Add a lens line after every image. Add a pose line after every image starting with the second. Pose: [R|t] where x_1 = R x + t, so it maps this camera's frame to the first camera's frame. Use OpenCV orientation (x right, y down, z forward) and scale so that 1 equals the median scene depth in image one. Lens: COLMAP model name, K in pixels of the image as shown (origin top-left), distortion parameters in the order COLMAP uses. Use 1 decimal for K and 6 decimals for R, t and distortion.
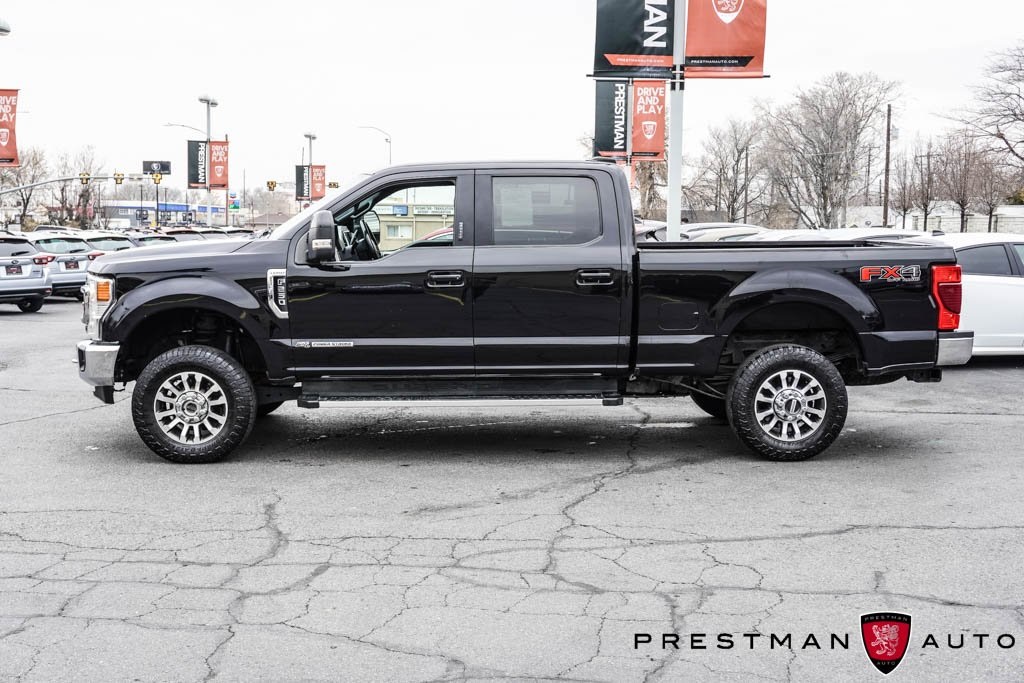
lens RADIAL K [[1213.6, 0, 511.9], [0, 1213.6, 344.1], [0, 0, 1]] dist [-0.007570, 0.000000]
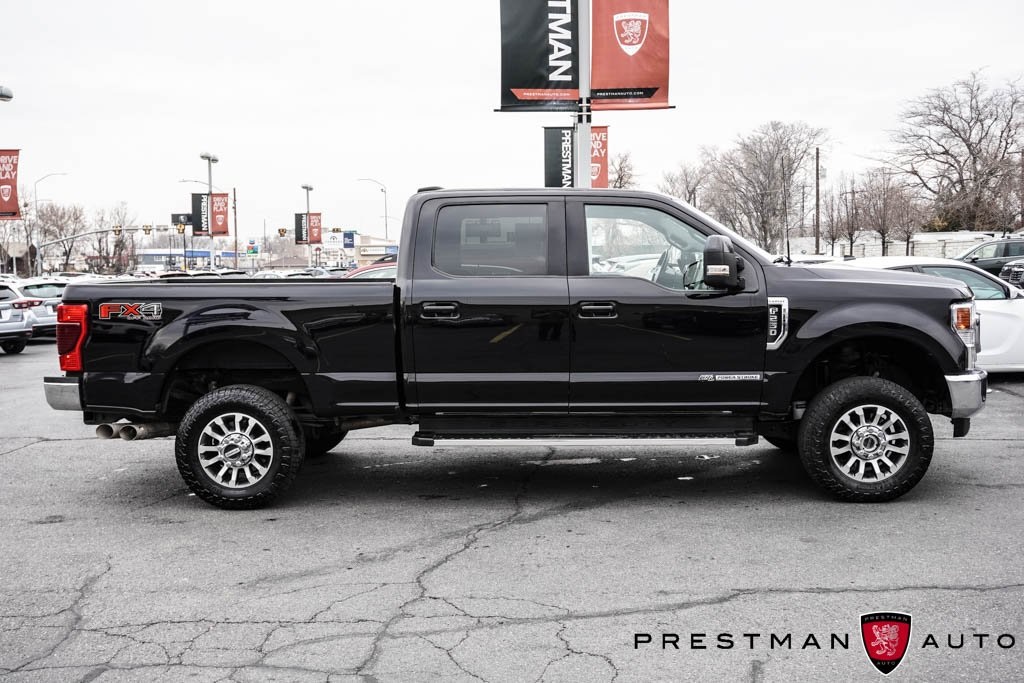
lens RADIAL K [[1043.1, 0, 512.3], [0, 1043.1, 341.9], [0, 0, 1]] dist [-0.018651, 0.000000]
pose [[0.999635, -0.025965, 0.007439, 0.064442], [0.026114, 0.999445, -0.020701, -0.010327], [-0.006898, 0.020888, 0.999758, 0.134870]]
